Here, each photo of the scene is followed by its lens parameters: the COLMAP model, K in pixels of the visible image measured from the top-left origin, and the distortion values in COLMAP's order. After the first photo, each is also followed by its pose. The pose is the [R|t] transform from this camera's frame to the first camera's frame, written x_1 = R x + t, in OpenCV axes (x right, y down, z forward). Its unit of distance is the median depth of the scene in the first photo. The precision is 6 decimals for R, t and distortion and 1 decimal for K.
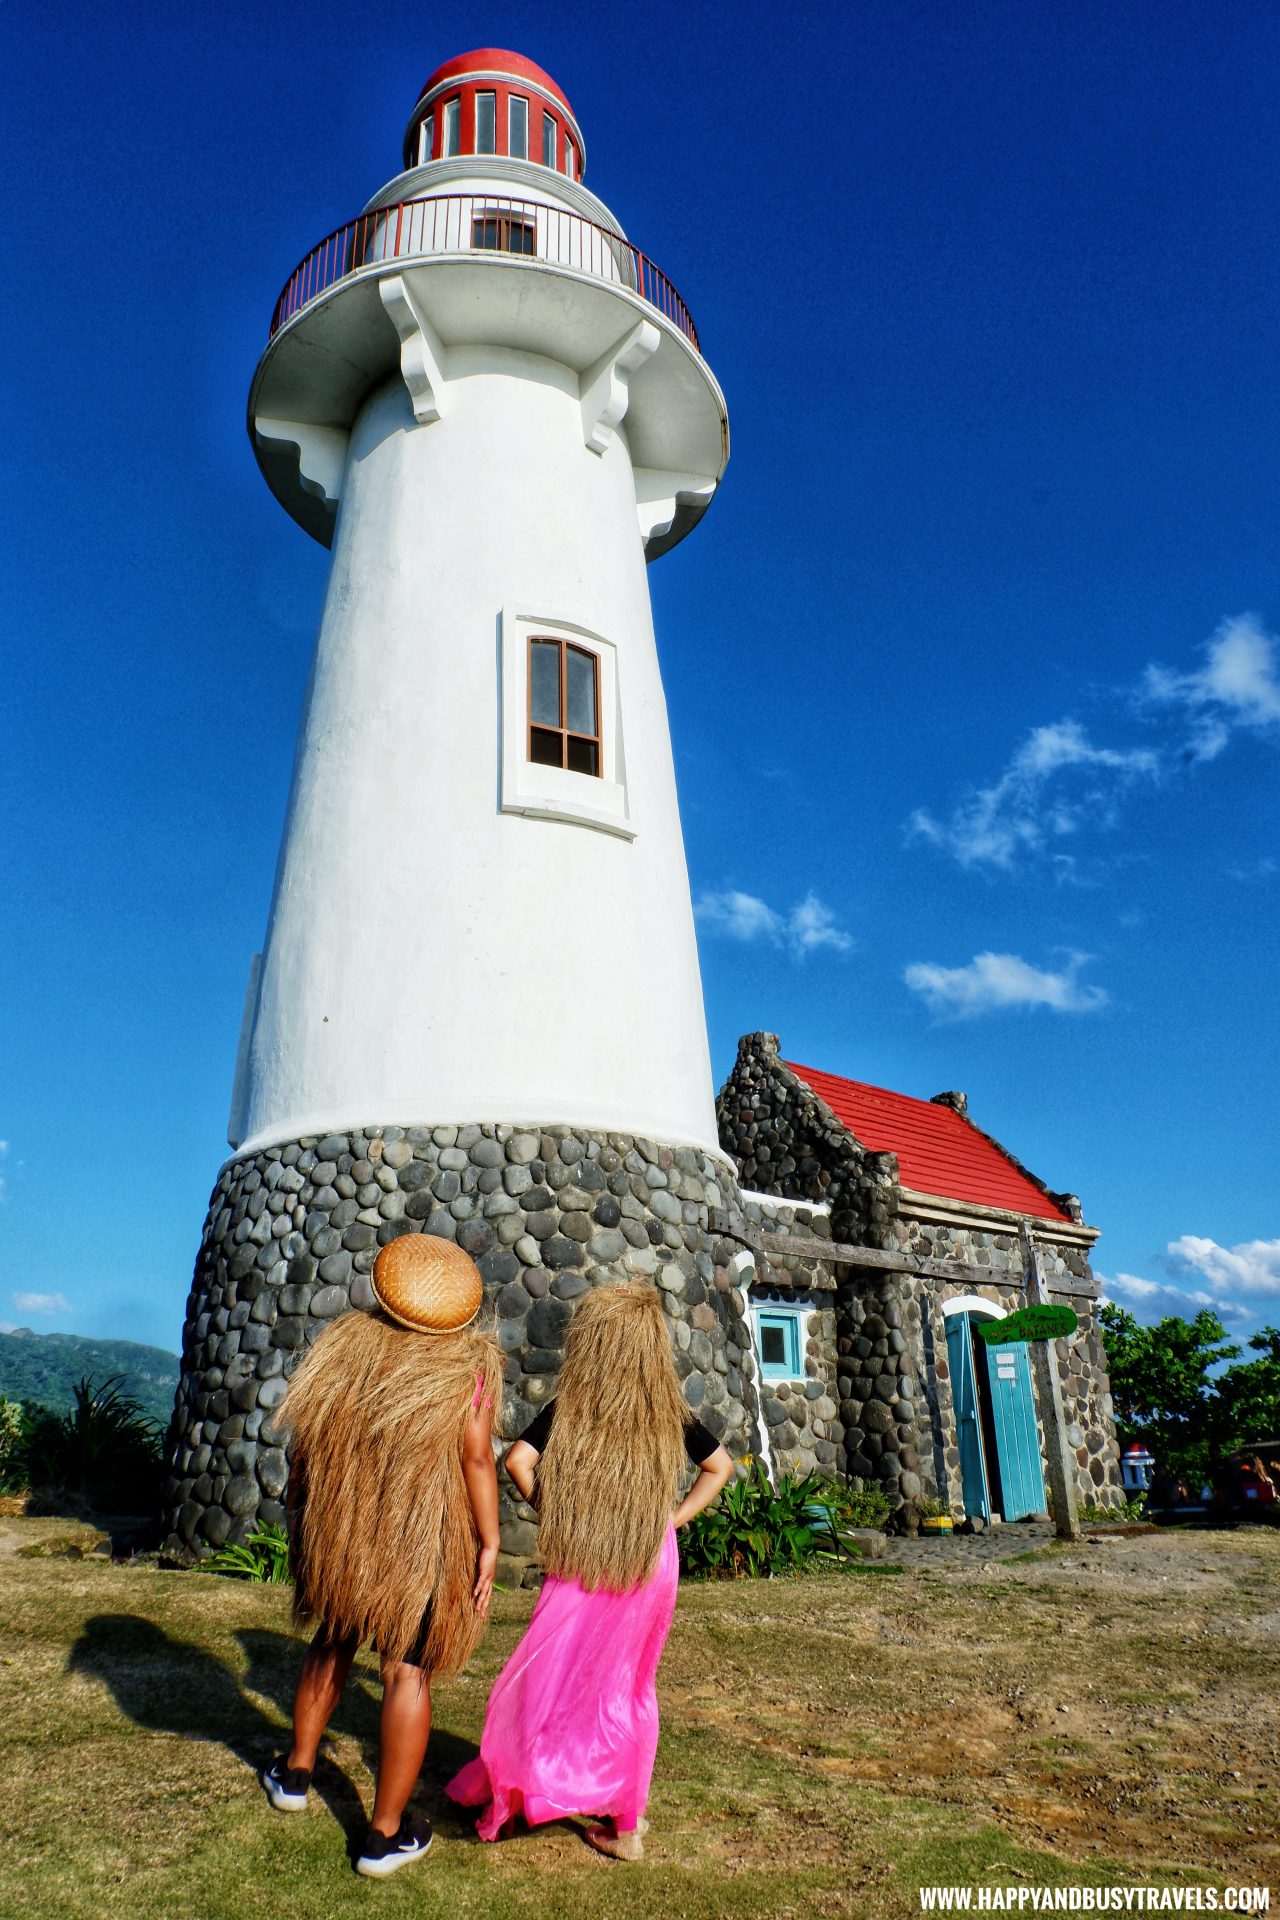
lens RADIAL K [[1373.3, 0, 661.3], [0, 1373.3, 959.4], [0, 0, 1]] dist [-0.039554, 0.022477]
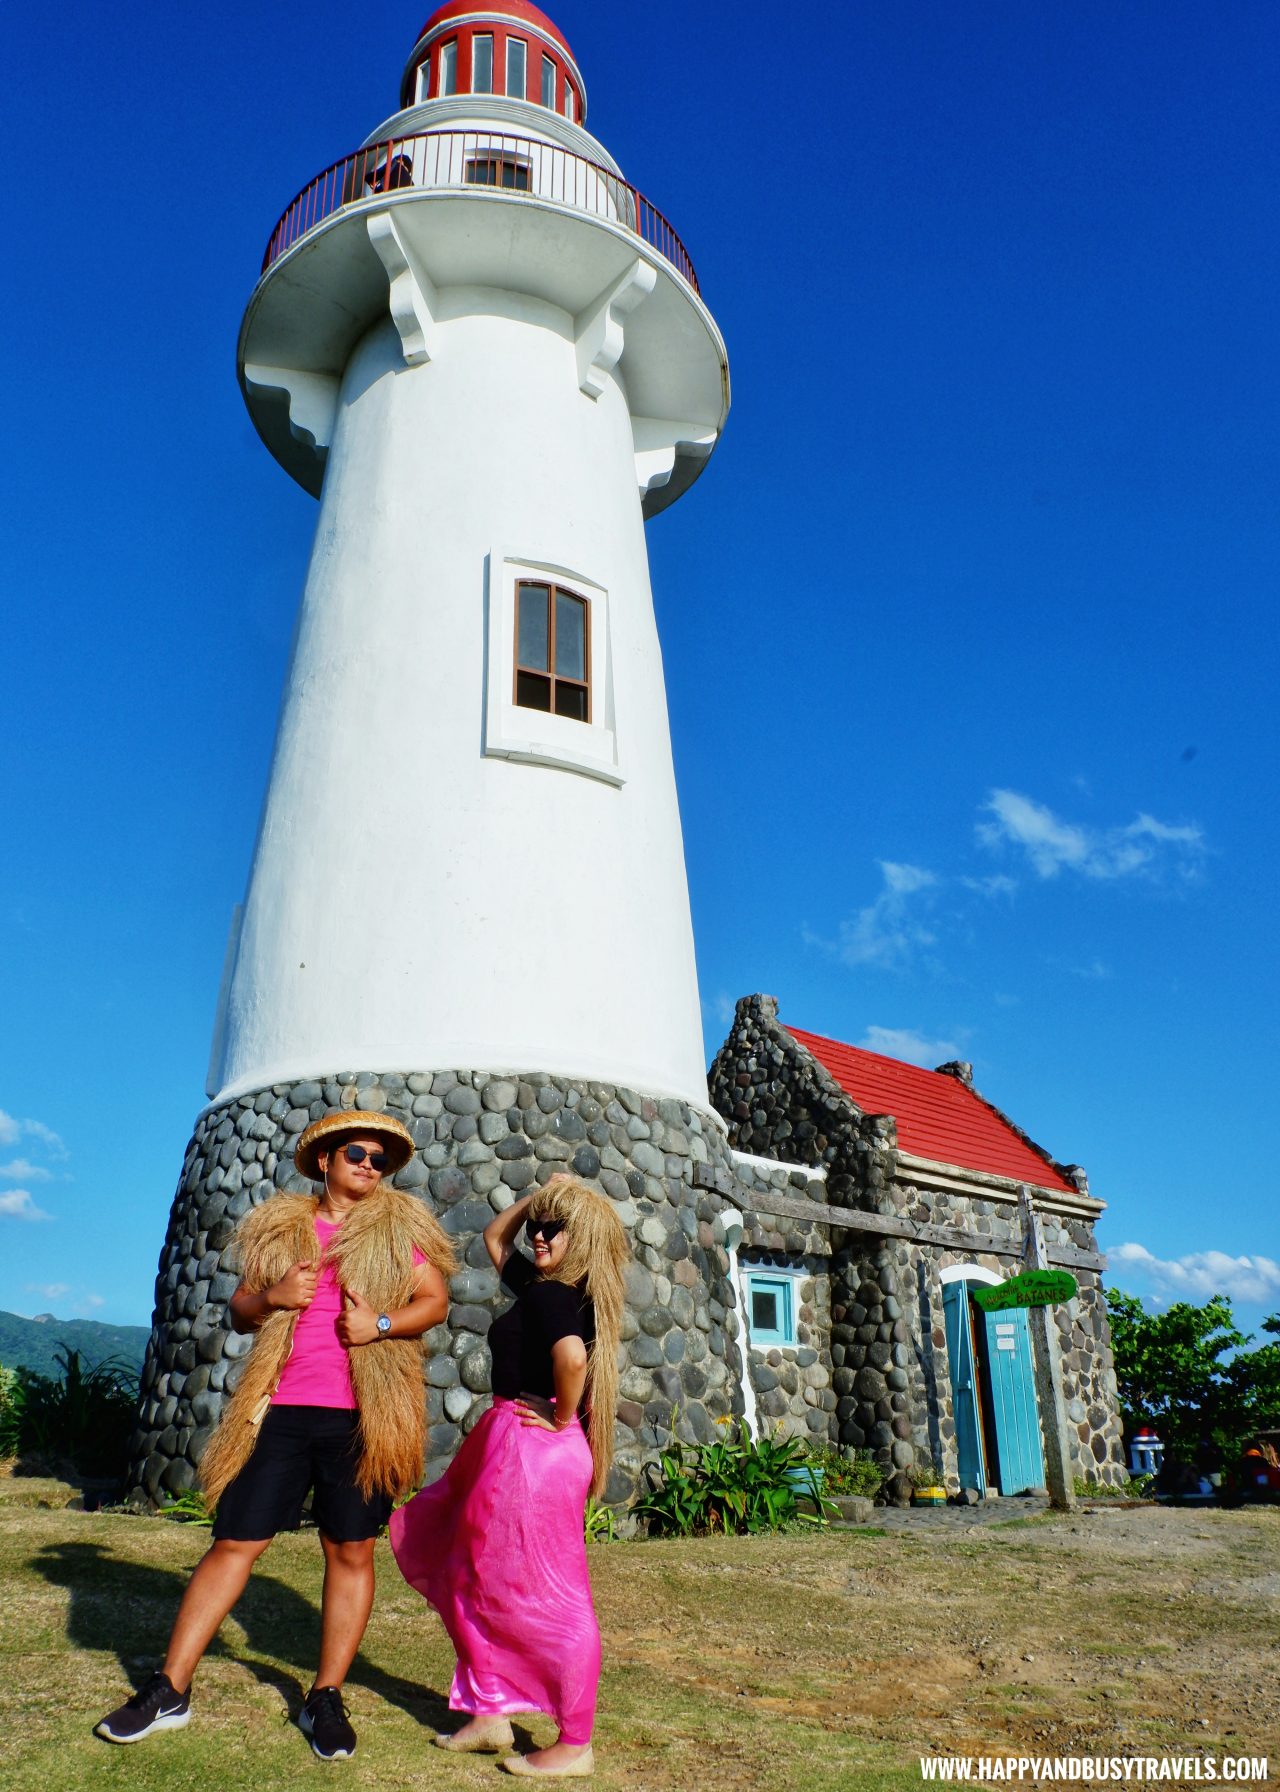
lens RADIAL K [[1371.9, 0, 661.4], [0, 1371.9, 960.5], [0, 0, 1]] dist [-0.032427, 0.013458]
pose [[0.999829, 0.006881, -0.017168, 0.023815], [-0.006795, 0.999964, 0.005094, 0.028602], [0.017202, -0.004977, 0.999840, 0.024477]]
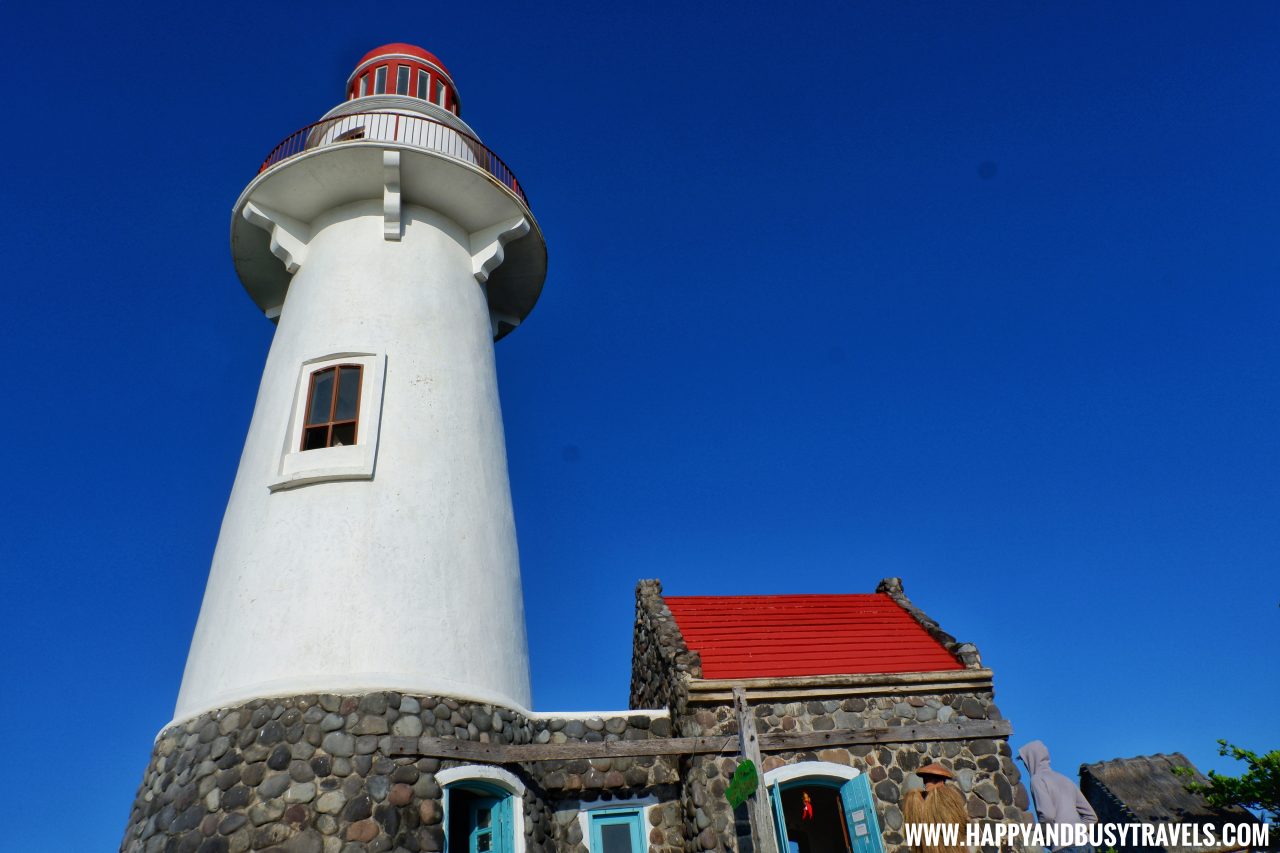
lens RADIAL K [[915.5, 0, 696.1], [0, 915.5, 411.1], [0, 0, 1]] dist [-0.039554, 0.022477]
pose [[0.829351, -0.364636, -0.423341, 0.624093], [0.271490, 0.925223, -0.265057, 0.172092], [0.488334, 0.104892, 0.866330, 0.329550]]
